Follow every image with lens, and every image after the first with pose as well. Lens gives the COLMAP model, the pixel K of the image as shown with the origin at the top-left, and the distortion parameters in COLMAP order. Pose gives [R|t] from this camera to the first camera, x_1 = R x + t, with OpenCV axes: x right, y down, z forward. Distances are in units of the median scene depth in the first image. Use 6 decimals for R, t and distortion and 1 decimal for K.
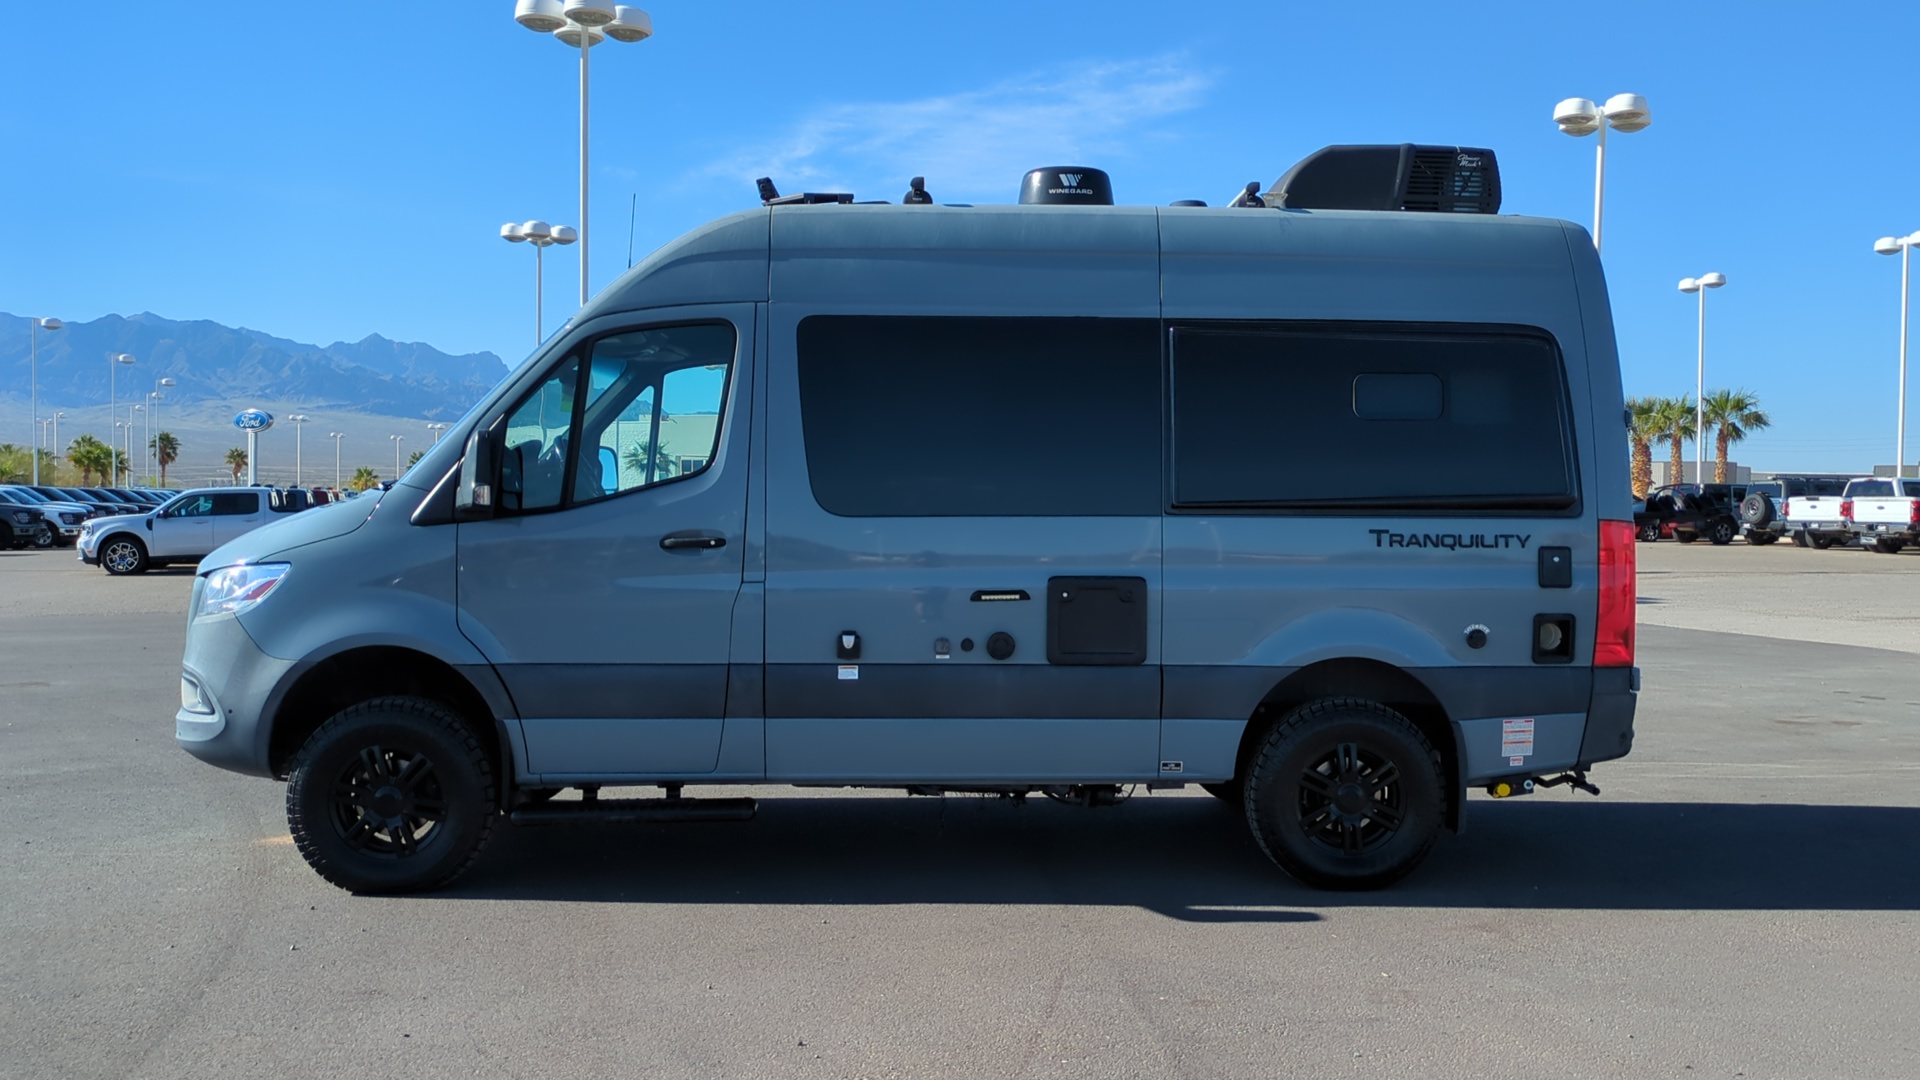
lens RADIAL K [[1638.9, 0, 982.4], [0, 1638.9, 545.7], [0, 0, 1]] dist [0.080446, -0.114103]
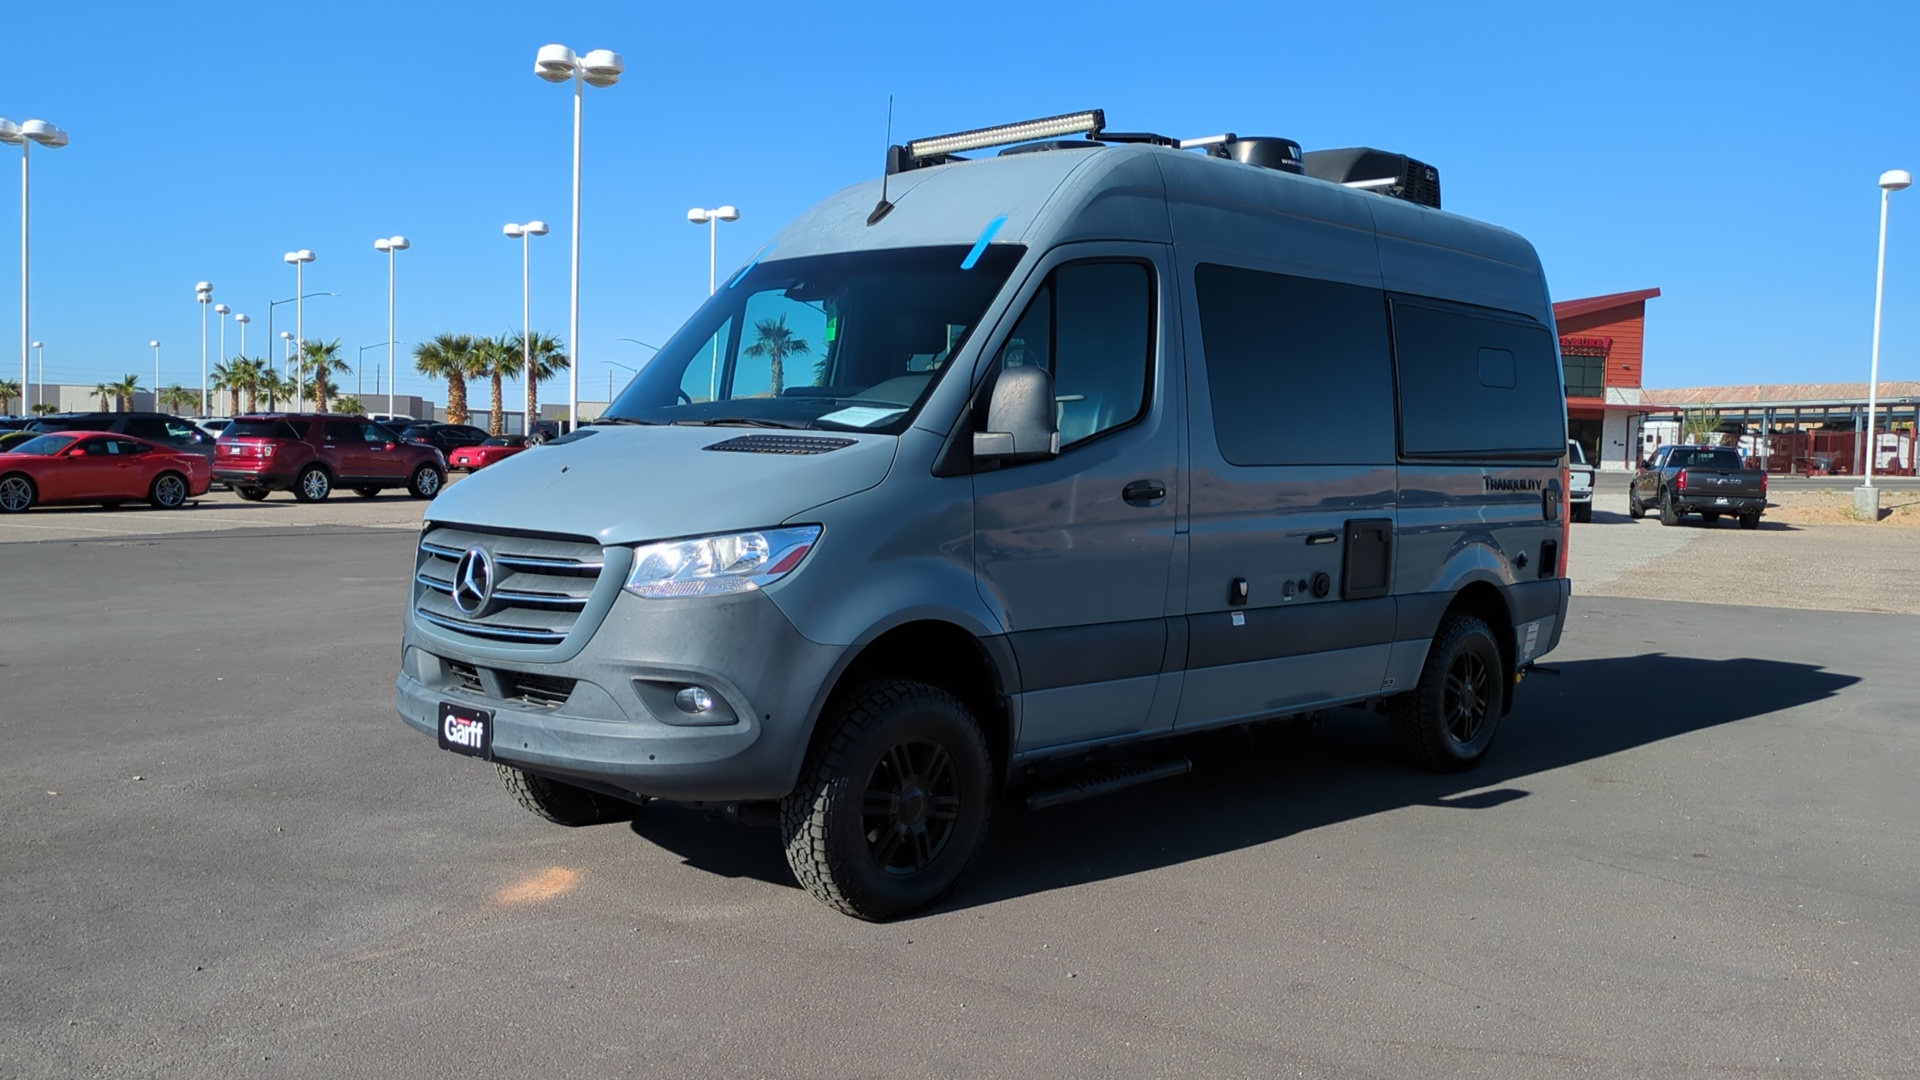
lens RADIAL K [[1640.7, 0, 960.0], [0, 1640.7, 540.0], [0, 0, 1]] dist [0.044695, -0.003124]
pose [[0.729307, -0.030041, 0.683527, -0.191098], [0.003664, 0.999193, 0.040005, -0.002755], [-0.684177, -0.026672, 0.728828, 0.079775]]
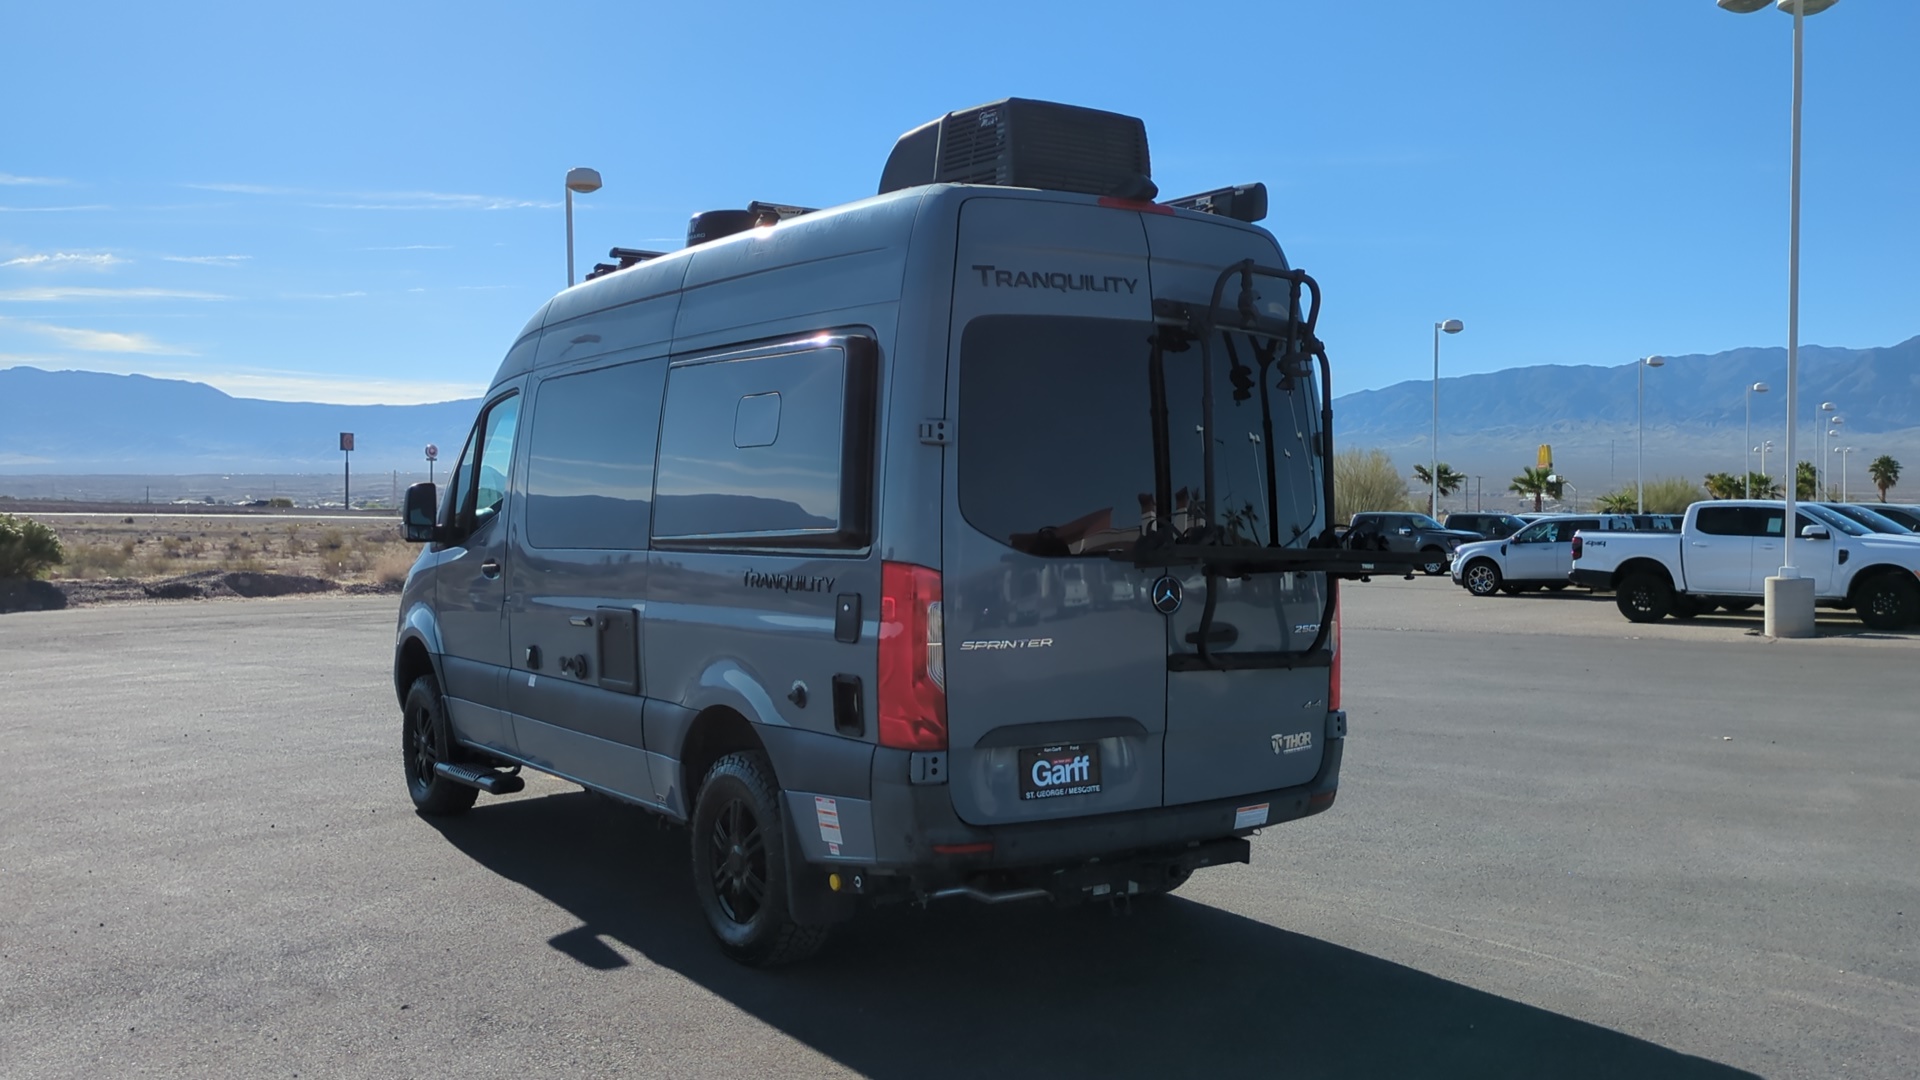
lens RADIAL K [[1638.9, 0, 982.4], [0, 1638.9, 545.7], [0, 0, 1]] dist [0.080446, -0.114103]
pose [[0.534178, 0.005465, -0.845354, 0.231359], [-0.017901, 0.999828, -0.004849, -0.004289], [0.845182, 0.017723, 0.534184, 0.134566]]
